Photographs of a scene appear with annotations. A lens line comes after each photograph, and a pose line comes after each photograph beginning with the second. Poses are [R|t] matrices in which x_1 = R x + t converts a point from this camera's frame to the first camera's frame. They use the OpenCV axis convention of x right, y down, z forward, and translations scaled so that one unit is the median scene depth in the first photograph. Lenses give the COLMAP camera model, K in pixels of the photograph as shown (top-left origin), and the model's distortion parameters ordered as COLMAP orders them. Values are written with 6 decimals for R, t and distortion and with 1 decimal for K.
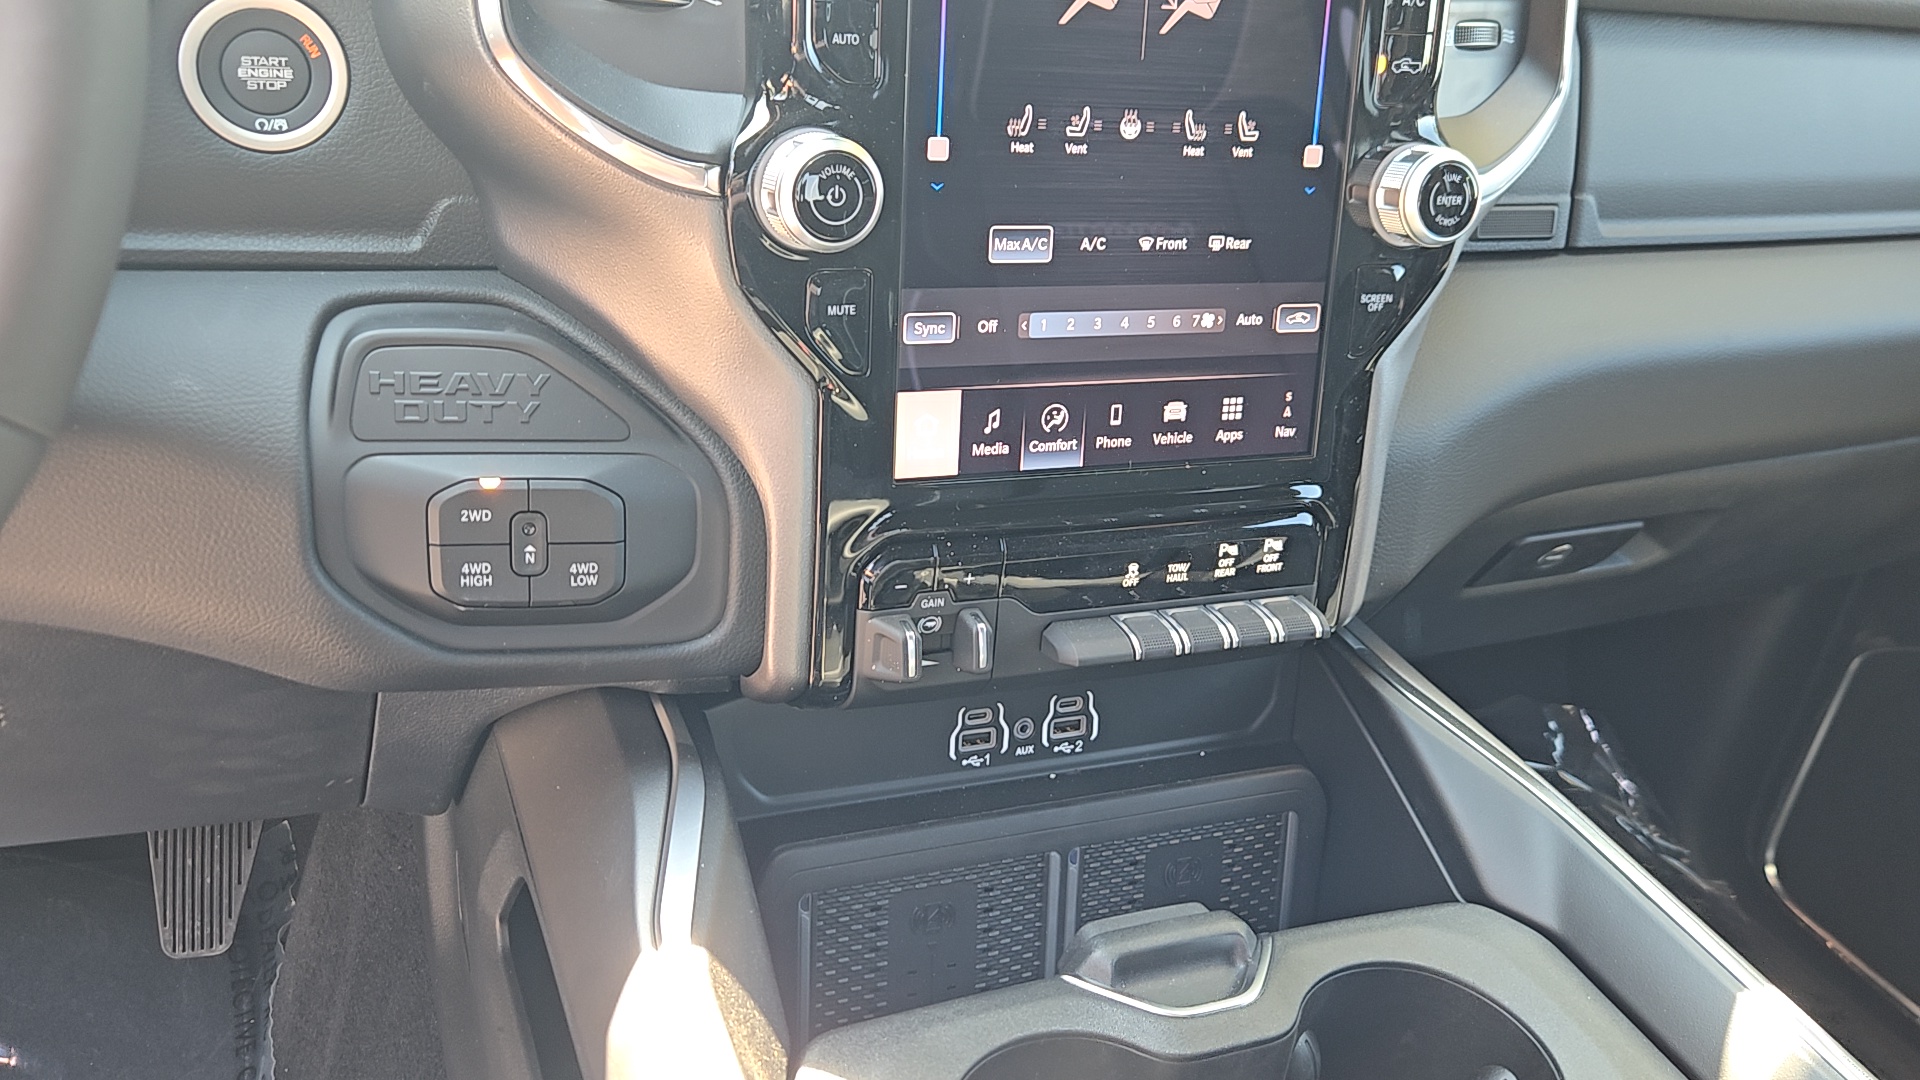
lens RADIAL K [[1613.6, 0, 960.5], [0, 1613.6, 544.5], [0, 0, 1]] dist [0.000526, 0.023892]
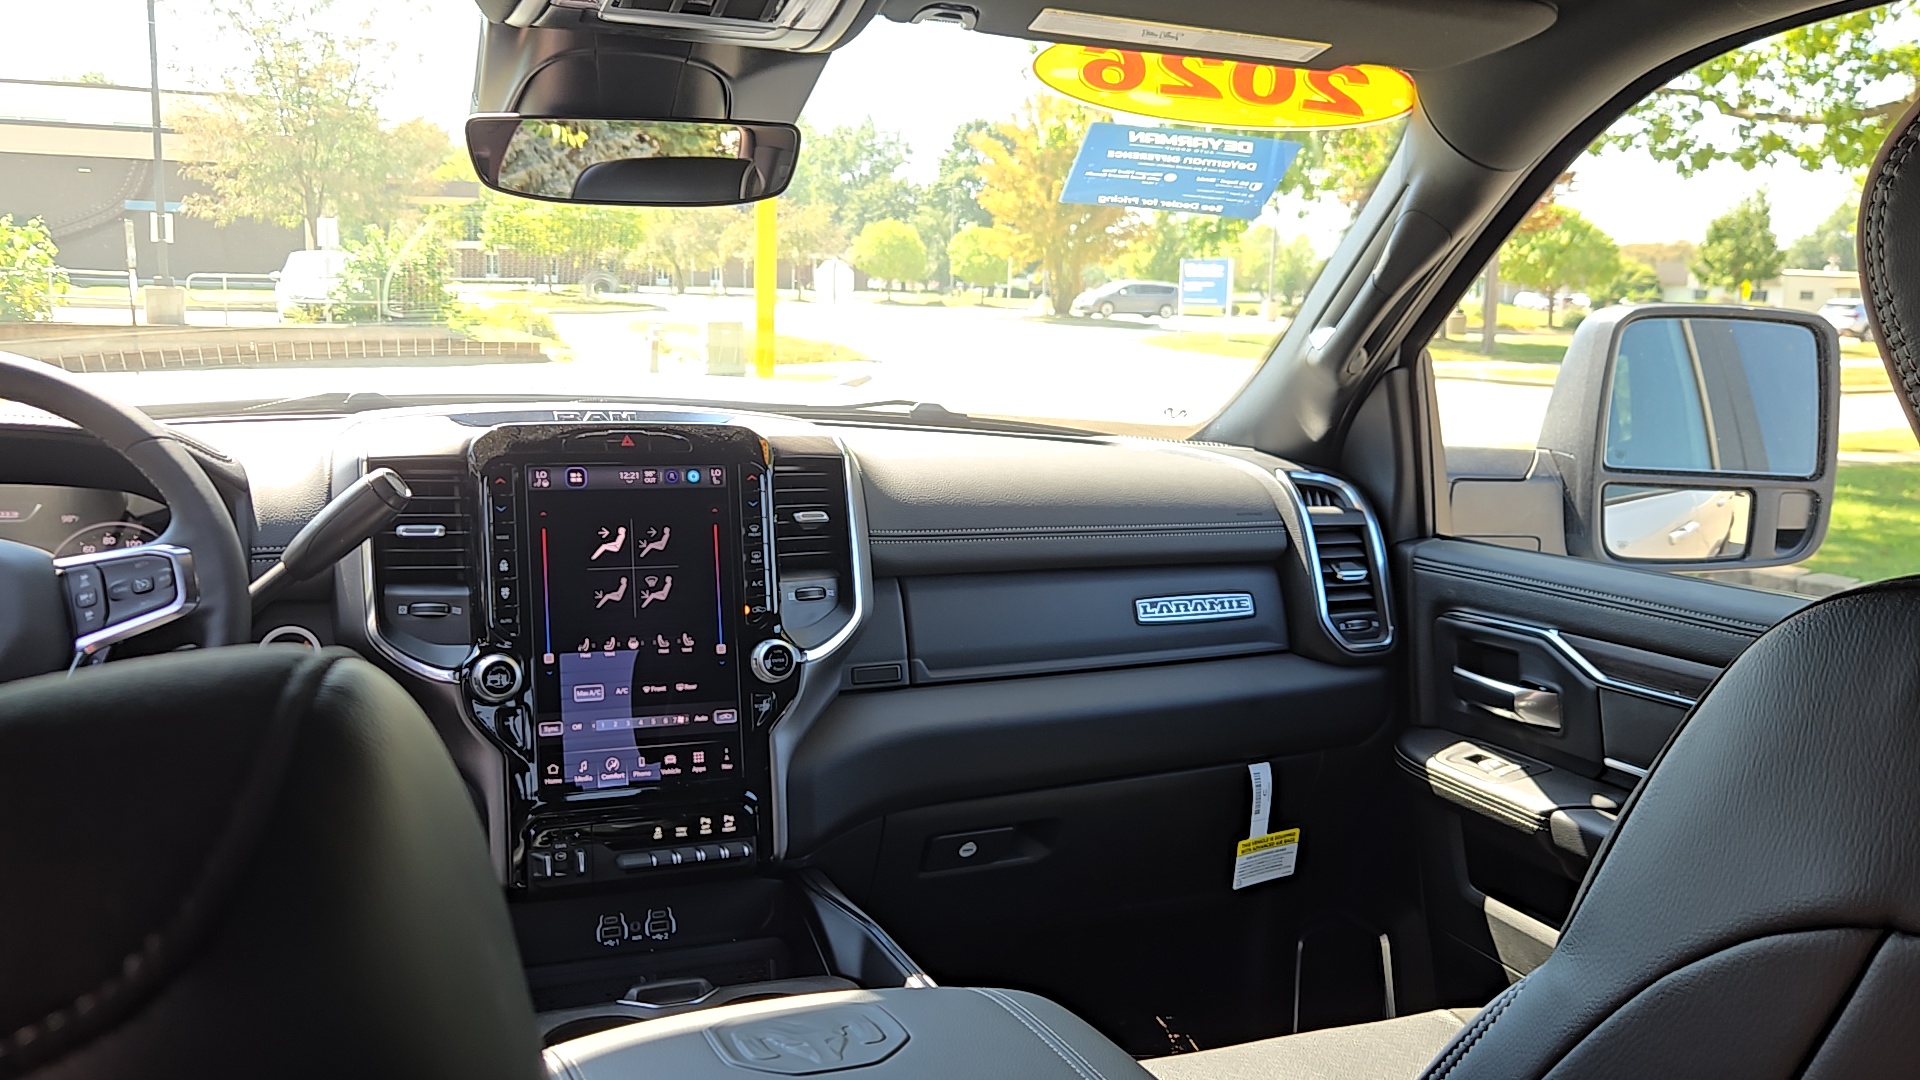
lens RADIAL K [[1613.6, 0, 964.7], [0, 1613.6, 539.0], [0, 0, 1]] dist [0.000526, 0.023892]
pose [[0.994888, -0.099982, -0.014204, 0.621466], [0.088723, 0.932568, -0.349920, 0.475023], [0.048232, 0.346871, 0.936672, -1.277739]]
